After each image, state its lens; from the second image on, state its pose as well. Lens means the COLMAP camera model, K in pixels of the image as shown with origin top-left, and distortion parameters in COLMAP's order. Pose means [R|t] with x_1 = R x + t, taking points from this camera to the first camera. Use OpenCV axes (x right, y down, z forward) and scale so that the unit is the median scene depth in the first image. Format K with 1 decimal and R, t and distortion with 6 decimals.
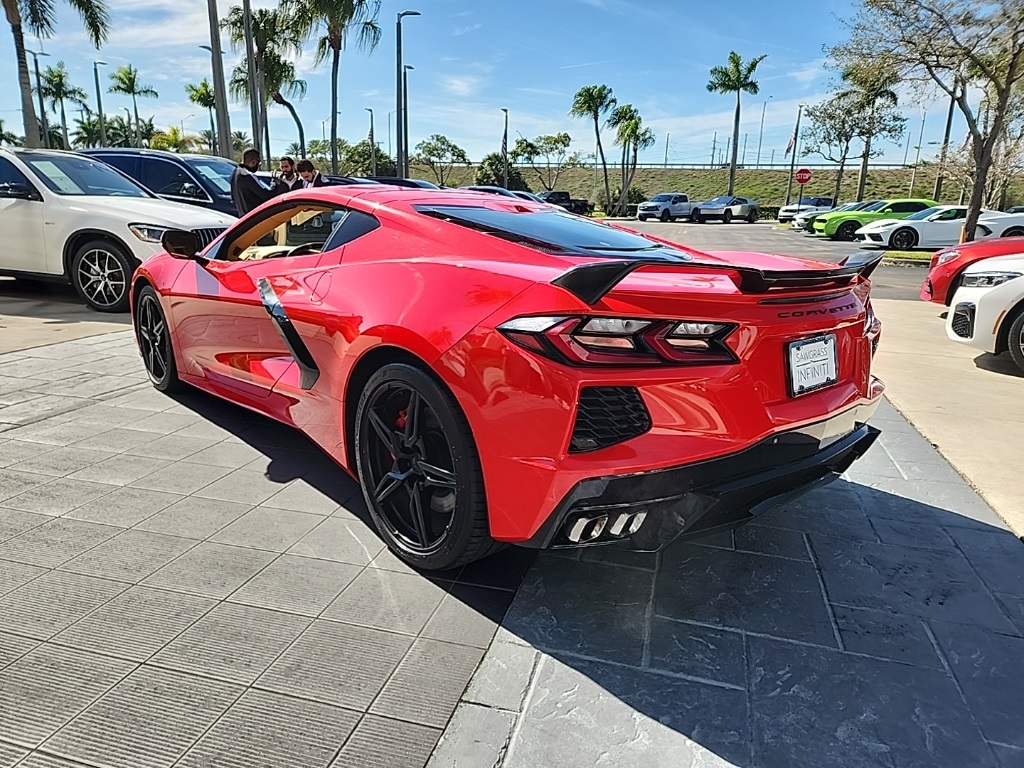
lens RADIAL K [[689.1, 0, 512.0], [0, 689.1, 384.0], [0, 0, 1]] dist [0.092124, -0.077508]
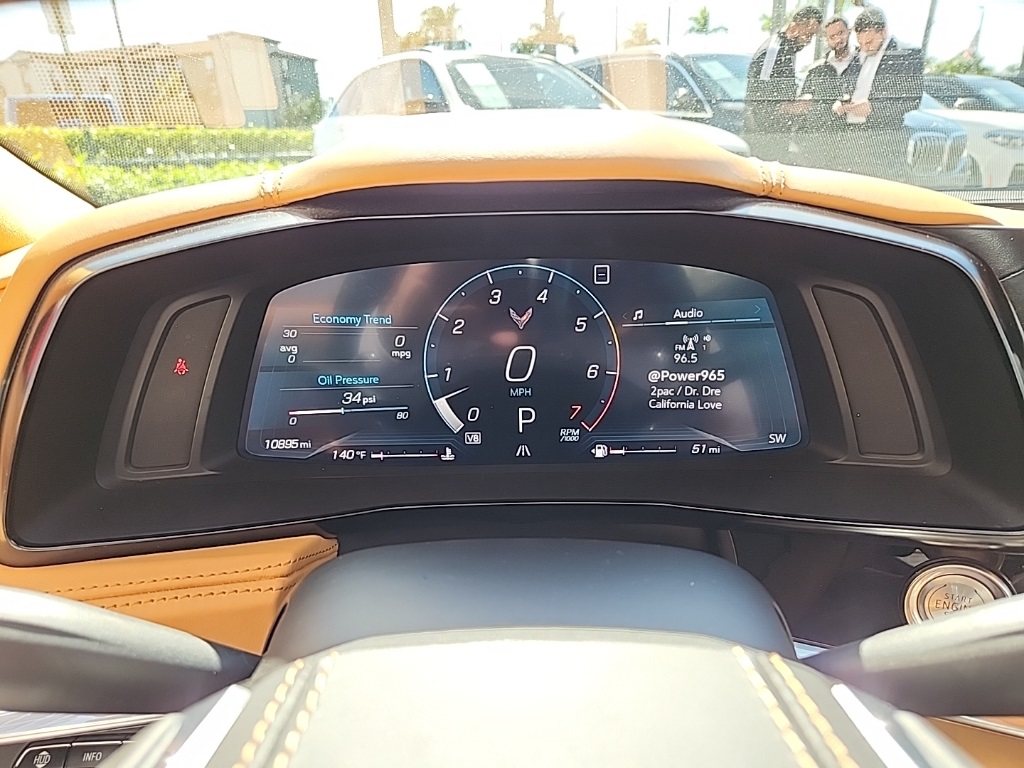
lens RADIAL K [[689.1, 0, 512.0], [0, 689.1, 384.0], [0, 0, 1]] dist [0.092124, -0.077508]
pose [[0.747033, 0.174562, -0.641459, -0.030547], [-0.125385, 0.984589, 0.121917, -0.020634], [0.652856, -0.010647, 0.757407, 0.113585]]
